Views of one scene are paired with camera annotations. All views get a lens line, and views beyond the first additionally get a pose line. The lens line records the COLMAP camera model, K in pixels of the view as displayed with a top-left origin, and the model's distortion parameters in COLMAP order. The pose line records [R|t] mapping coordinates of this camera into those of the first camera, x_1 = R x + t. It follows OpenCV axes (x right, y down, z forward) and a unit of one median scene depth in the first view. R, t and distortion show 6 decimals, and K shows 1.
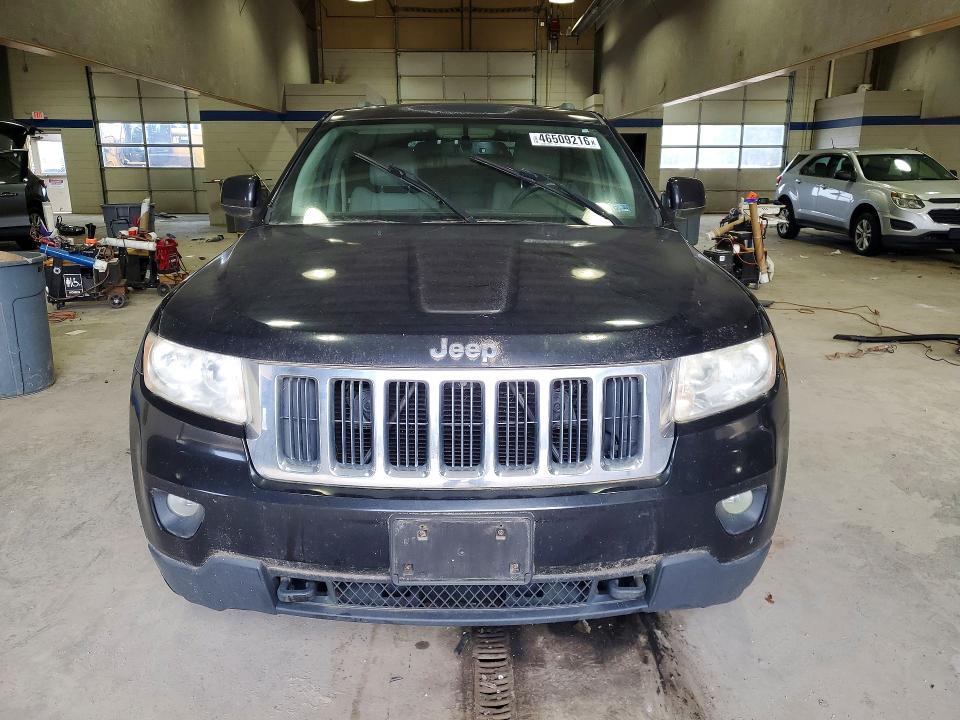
lens RADIAL K [[760.3, 0, 478.1], [0, 760.3, 358.8], [0, 0, 1]] dist [0.017453, -0.000125]
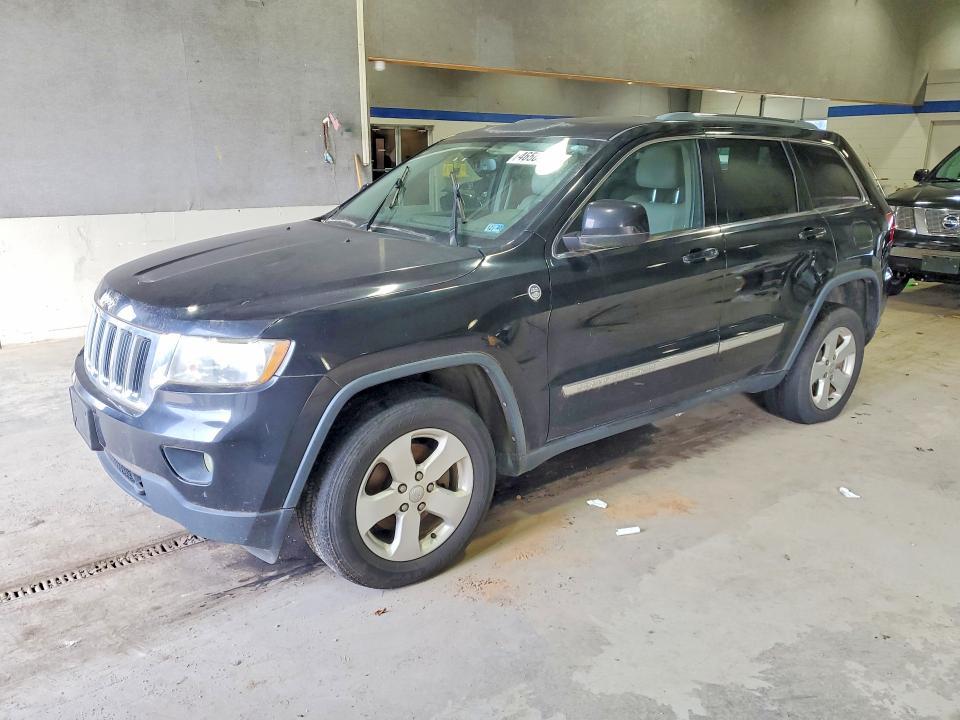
lens RADIAL K [[760.3, 0, 486.2], [0, 760.3, 360.9], [0, 0, 1]] dist [0.017453, -0.000125]
pose [[0.584120, 0.216500, -0.782260, 1.063824], [-0.205072, 0.971867, 0.115847, -0.147258], [0.785334, 0.092751, 0.612085, 0.395129]]
